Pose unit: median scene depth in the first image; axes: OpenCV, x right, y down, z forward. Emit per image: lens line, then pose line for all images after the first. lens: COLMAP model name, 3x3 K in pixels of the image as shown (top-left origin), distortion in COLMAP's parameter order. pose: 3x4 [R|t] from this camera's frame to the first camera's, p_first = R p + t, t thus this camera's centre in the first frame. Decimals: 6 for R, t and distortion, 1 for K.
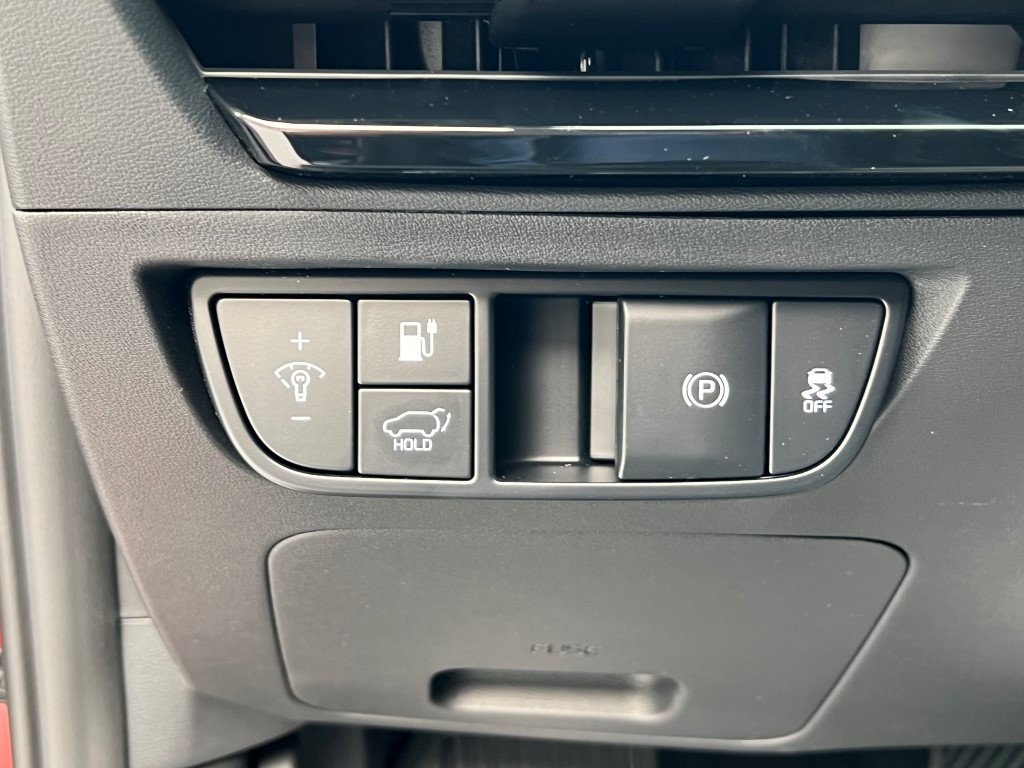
lens RADIAL K [[1334.3, 0, 512.0], [0, 1334.3, 384.0], [0, 0, 1]] dist [0.099250, -0.035447]
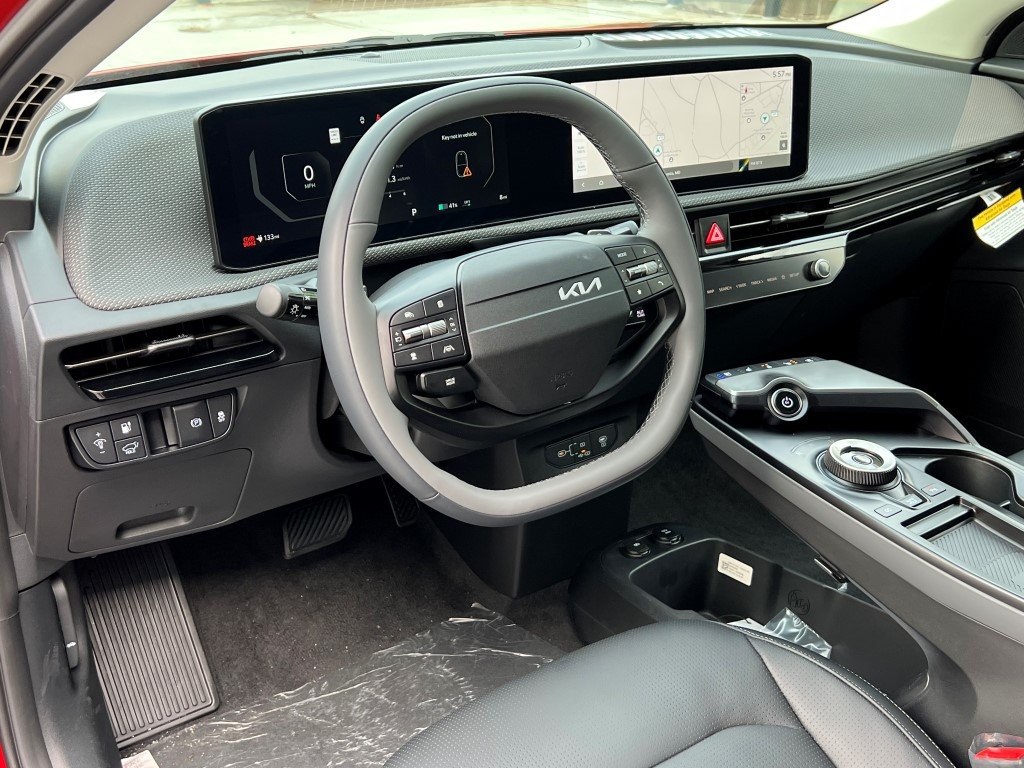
lens RADIAL K [[1127.5, 0, 513.6], [0, 1127.5, 419.0], [0, 0, 1]] dist [0.005061, -0.006815]
pose [[0.839562, -0.234145, 0.490217, -0.765104], [0.207847, 0.972140, 0.108363, -0.185734], [-0.501932, 0.010913, 0.864838, -2.623435]]
